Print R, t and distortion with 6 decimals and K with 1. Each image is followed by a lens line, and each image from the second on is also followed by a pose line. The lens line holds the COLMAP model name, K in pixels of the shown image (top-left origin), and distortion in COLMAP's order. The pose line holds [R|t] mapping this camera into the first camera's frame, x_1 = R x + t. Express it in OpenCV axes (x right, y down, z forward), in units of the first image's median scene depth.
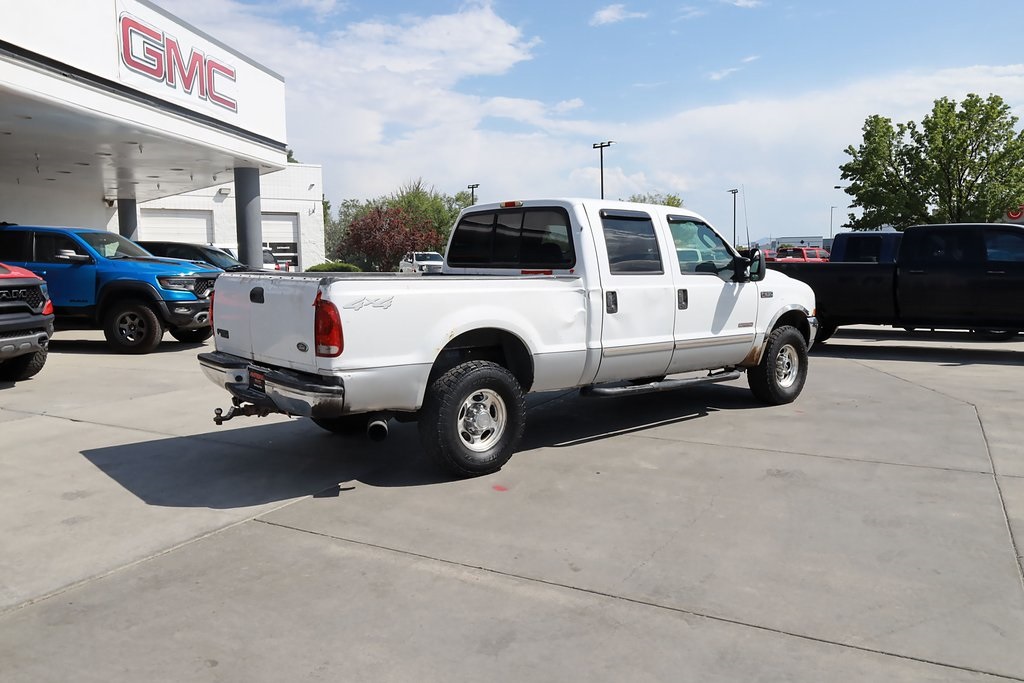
lens RADIAL K [[835.0, 0, 512.0], [0, 835.0, 341.5], [0, 0, 1]] dist [-0.006444, 0.002882]
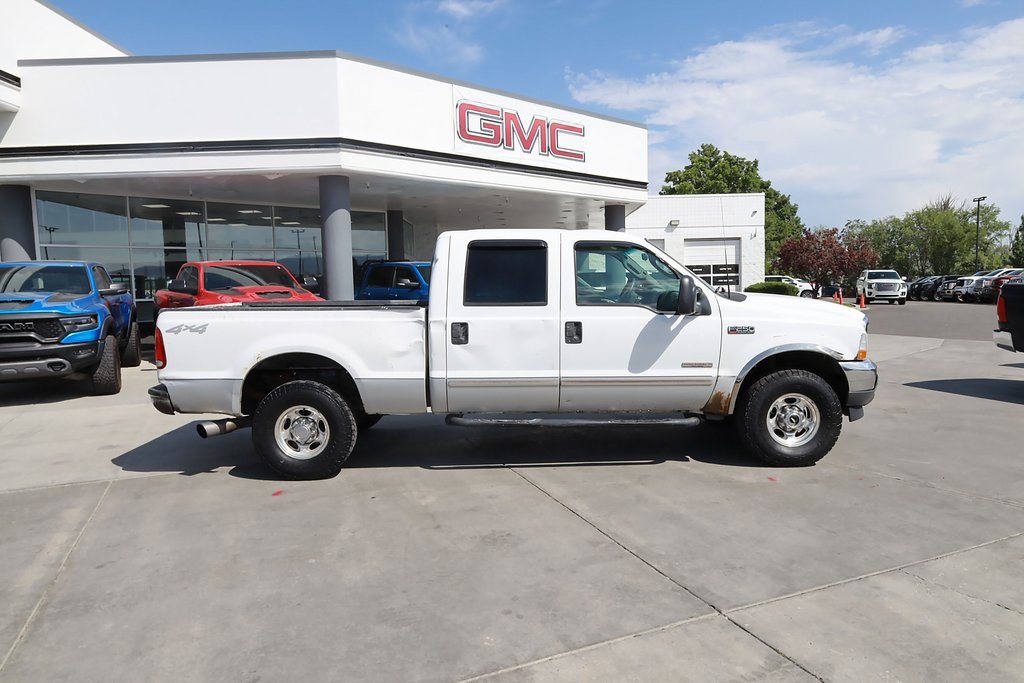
lens RADIAL K [[710.4, 0, 504.6], [0, 710.4, 345.7], [0, 0, 1]] dist [0.002945, -0.019966]
pose [[0.757631, 0.049671, -0.650791, 0.344644], [-0.051062, 0.998555, 0.016770, -0.023872], [0.650683, 0.020525, 0.759072, 0.186697]]
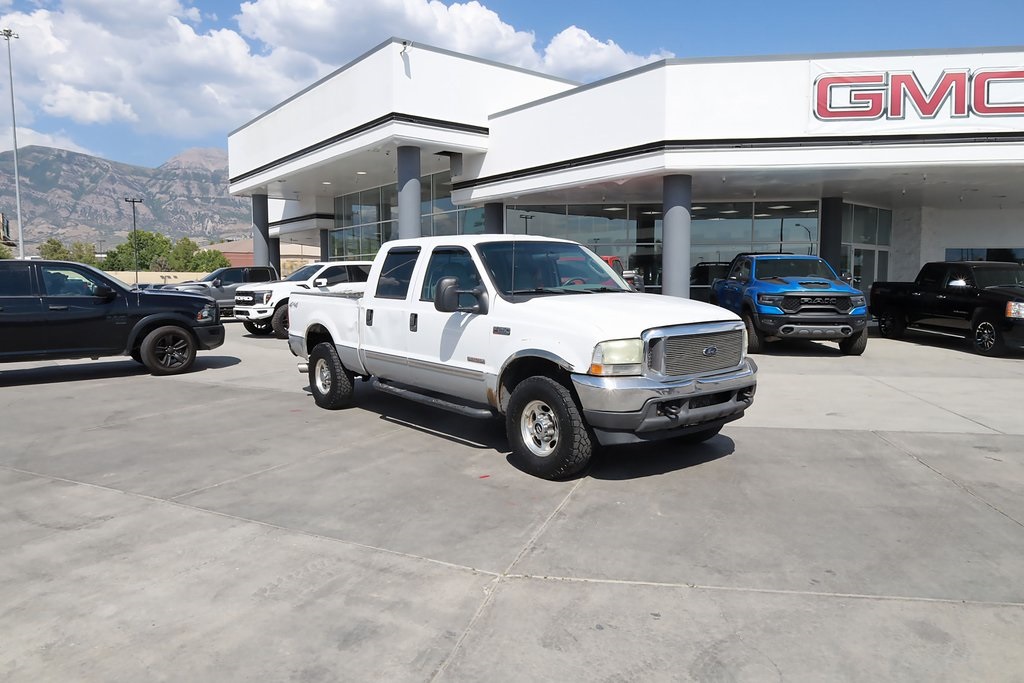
lens RADIAL K [[697.8, 0, 499.8], [0, 697.8, 343.0], [0, 0, 1]] dist [-0.002235, -0.000585]
pose [[-0.044683, 0.100484, -0.993935, 0.595316], [-0.096195, 0.989873, 0.104398, -0.069401], [0.994359, 0.100276, -0.034564, 0.602946]]
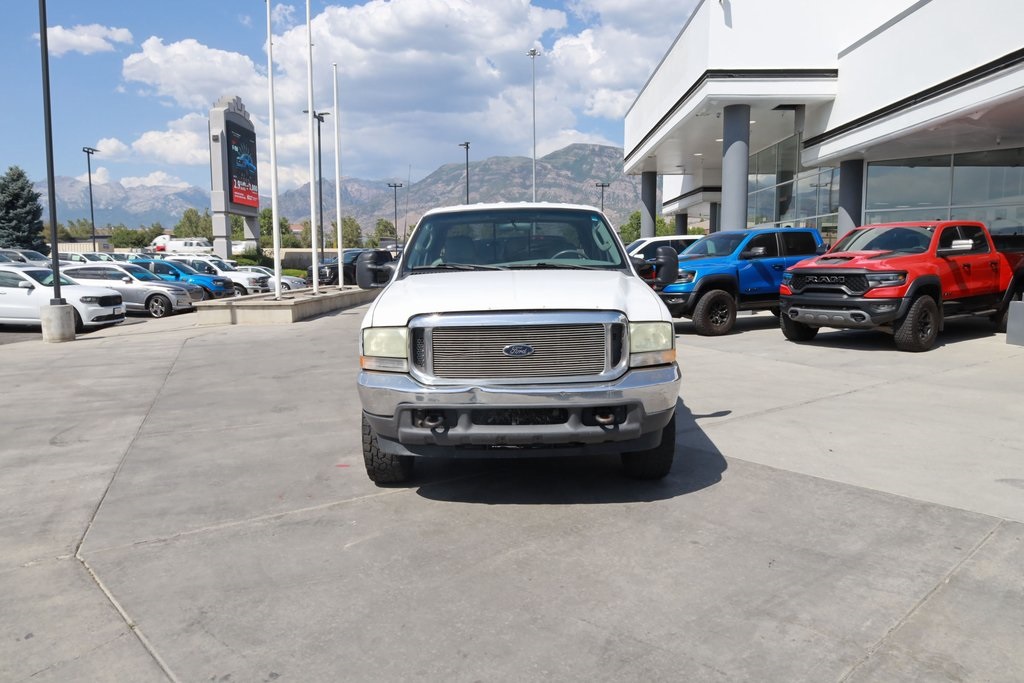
lens RADIAL K [[690.4, 0, 510.5], [0, 690.4, 335.6], [0, 0, 1]] dist [-0.007697, -0.004893]
pose [[-0.660874, 0.101041, -0.743664, 0.413233], [-0.057263, 0.981218, 0.184205, -0.093297], [0.748309, 0.164321, -0.642676, 0.885053]]
